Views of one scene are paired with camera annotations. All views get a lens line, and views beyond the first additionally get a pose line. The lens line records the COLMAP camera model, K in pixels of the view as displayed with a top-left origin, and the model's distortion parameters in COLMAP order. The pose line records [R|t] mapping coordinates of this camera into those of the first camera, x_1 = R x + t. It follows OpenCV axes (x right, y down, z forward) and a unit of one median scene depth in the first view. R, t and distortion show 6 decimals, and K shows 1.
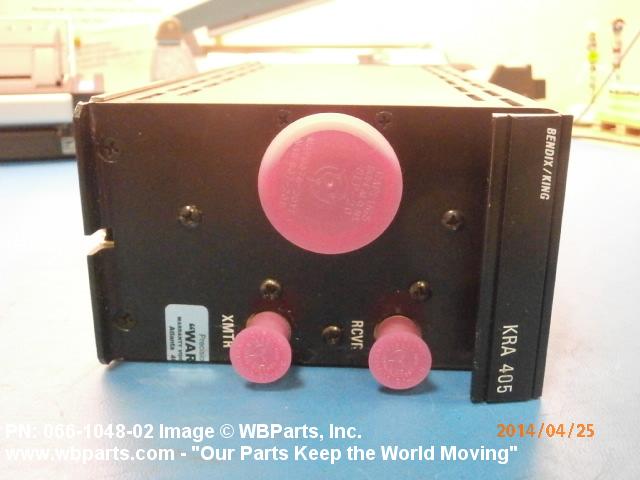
lens RADIAL K [[723.2, 0, 320.0], [0, 723.2, 240.0], [0, 0, 1]] dist [-0.029090, -0.017545]
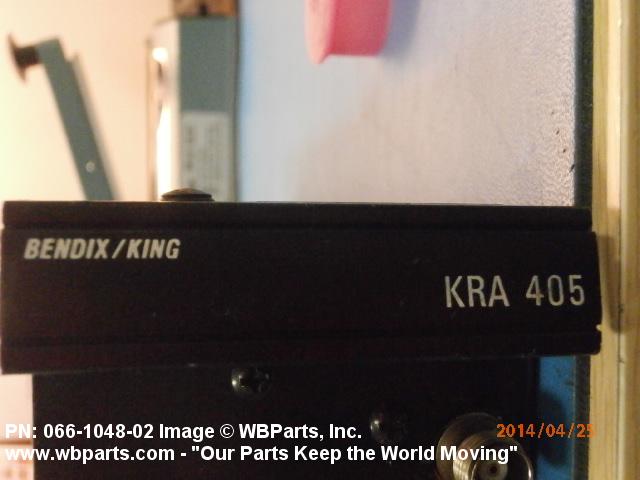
lens RADIAL K [[723.2, 0, 320.0], [0, 723.2, 240.0], [0, 0, 1]] dist [-0.029090, -0.017545]
pose [[-0.013387, -0.999795, 0.015208, 0.261415], [0.994574, -0.014883, -0.102960, 0.074986], [0.103166, 0.013747, 0.994569, 0.443747]]
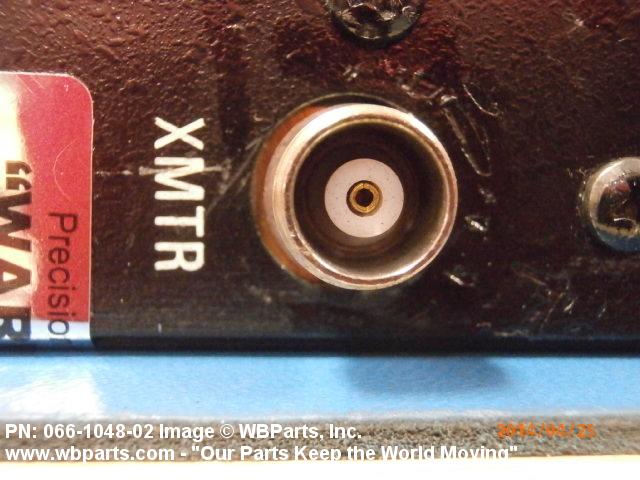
lens RADIAL K [[723.2, 0, 320.0], [0, 723.2, 240.0], [0, 0, 1]] dist [-0.029090, -0.017545]
pose [[0.994771, 0.001770, 0.102113, -0.107350], [0.019962, 0.977194, -0.211409, 0.192226], [-0.100159, 0.212342, 0.972049, 0.785702]]
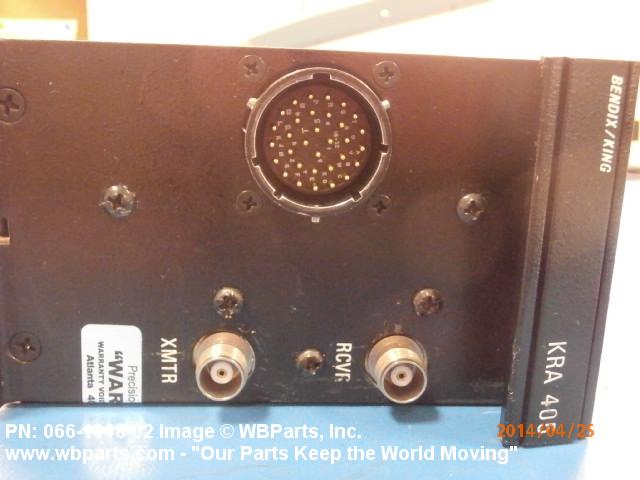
lens RADIAL K [[723.2, 0, 320.0], [0, 723.2, 240.0], [0, 0, 1]] dist [-0.029090, -0.017545]
pose [[0.991921, 0.003108, 0.126819, -0.069054], [0.005122, 0.997903, -0.064519, 0.052722], [-0.126753, 0.064647, 0.989825, 0.249065]]
